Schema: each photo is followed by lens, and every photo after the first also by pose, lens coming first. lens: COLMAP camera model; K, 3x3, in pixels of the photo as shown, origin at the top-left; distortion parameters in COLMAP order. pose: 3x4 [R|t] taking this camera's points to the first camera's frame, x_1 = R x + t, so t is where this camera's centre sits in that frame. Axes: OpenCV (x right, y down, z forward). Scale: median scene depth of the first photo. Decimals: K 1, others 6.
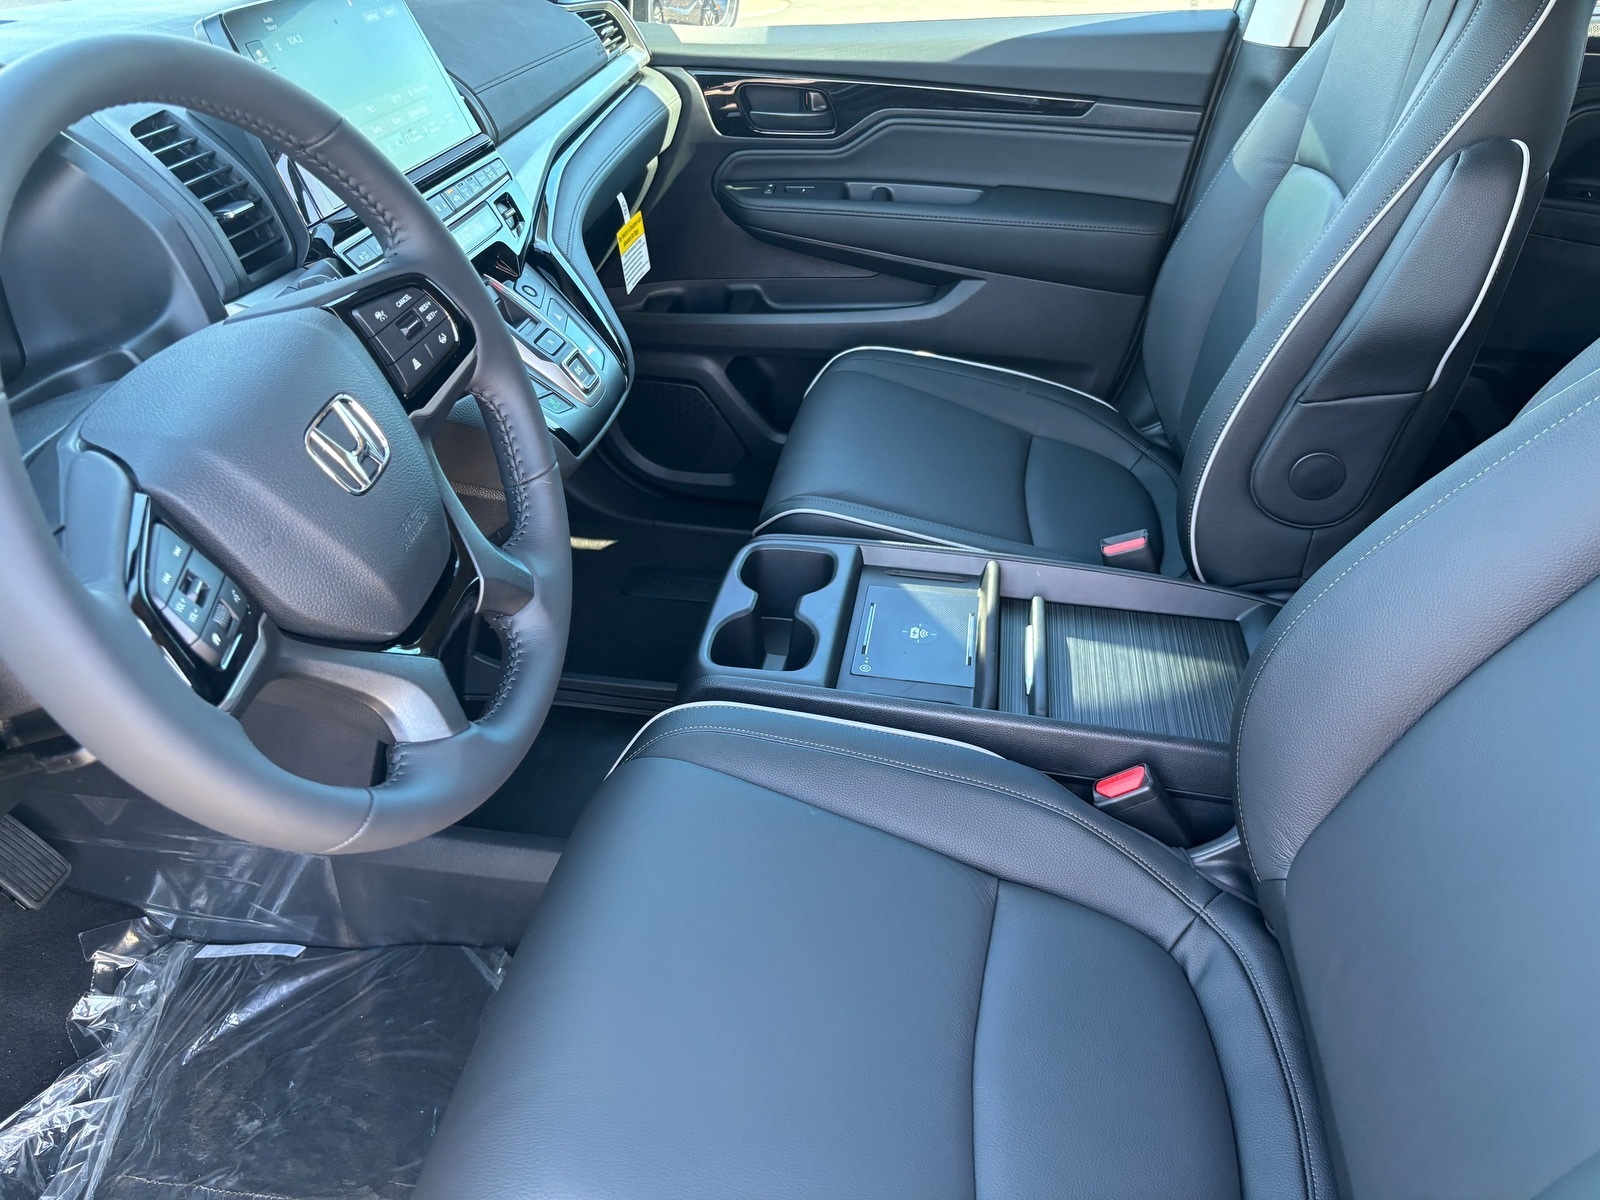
lens RADIAL K [[1222.5, 0, 811.8], [0, 1222.5, 589.1], [0, 0, 1]] dist [0.032283, -0.033732]
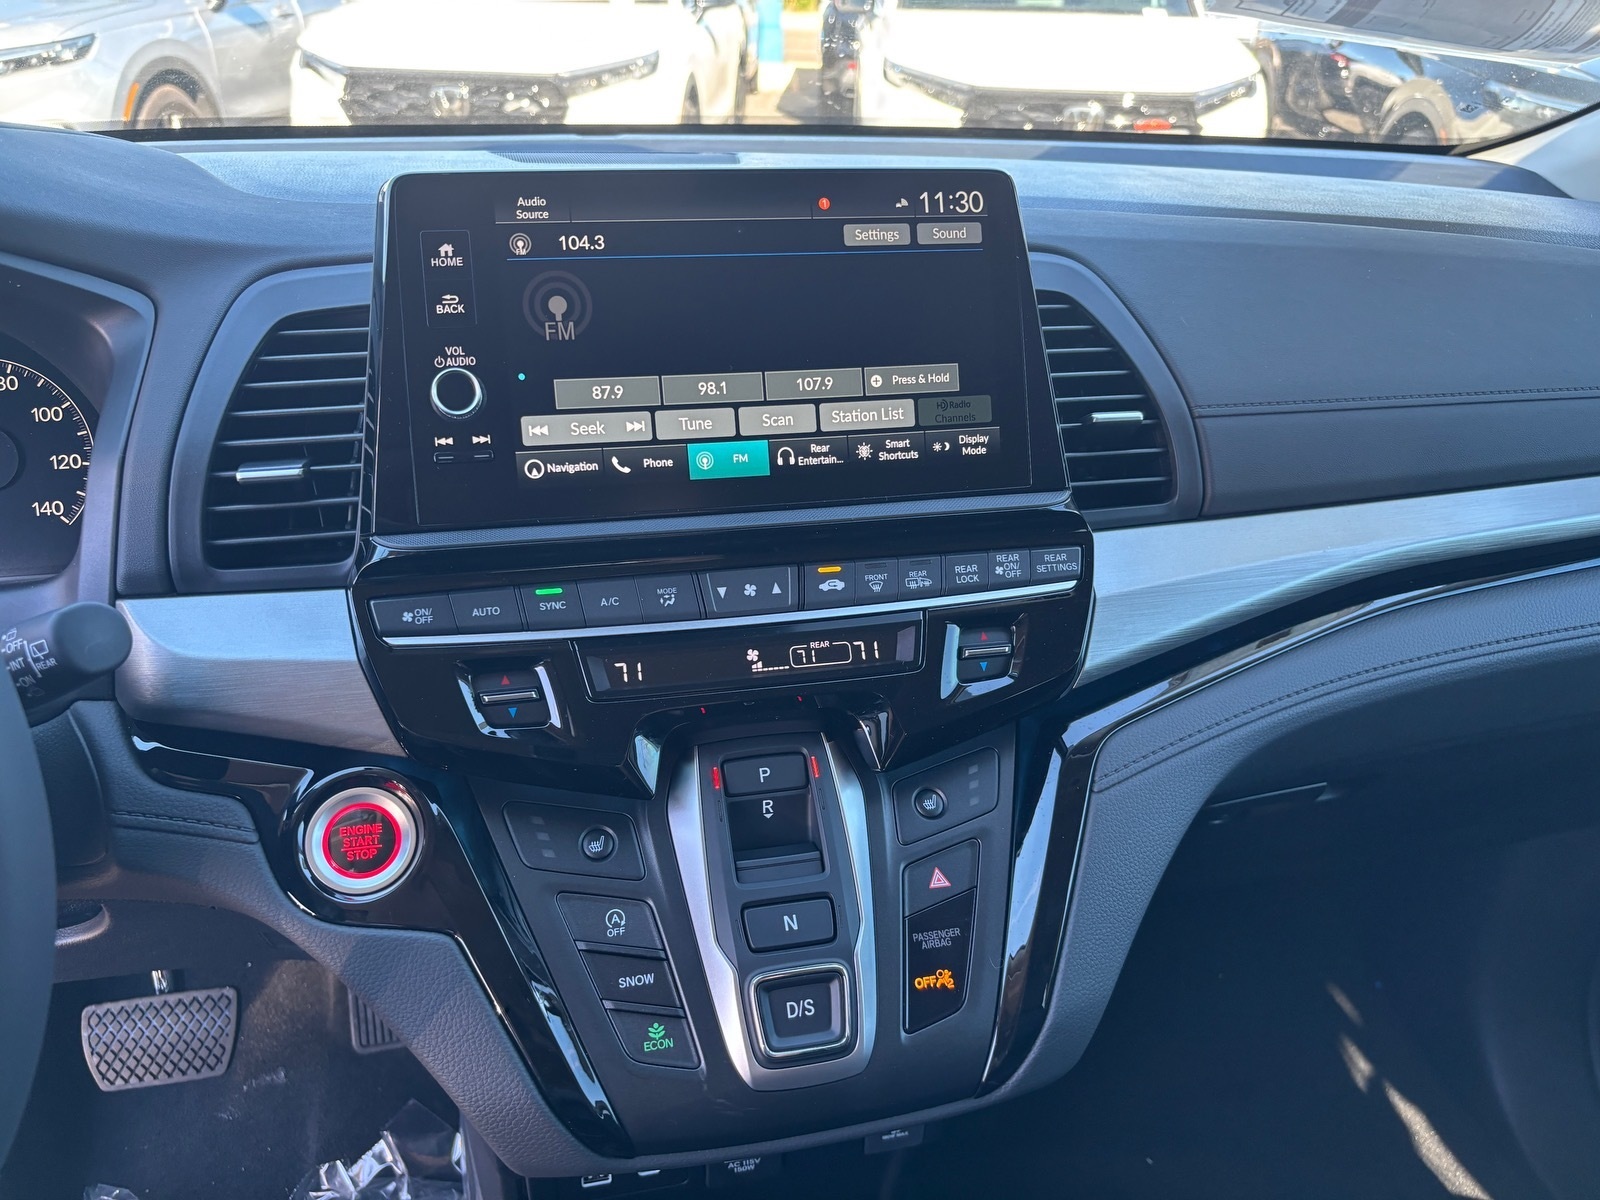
lens RADIAL K [[1222.5, 0, 798.4], [0, 1222.5, 622.7], [0, 0, 1]] dist [0.032283, -0.033732]
pose [[0.370269, 0.425926, -0.825523, 0.116183], [-0.505878, 0.837803, 0.205362, -0.362919], [0.779095, 0.341575, 0.525679, 0.657274]]
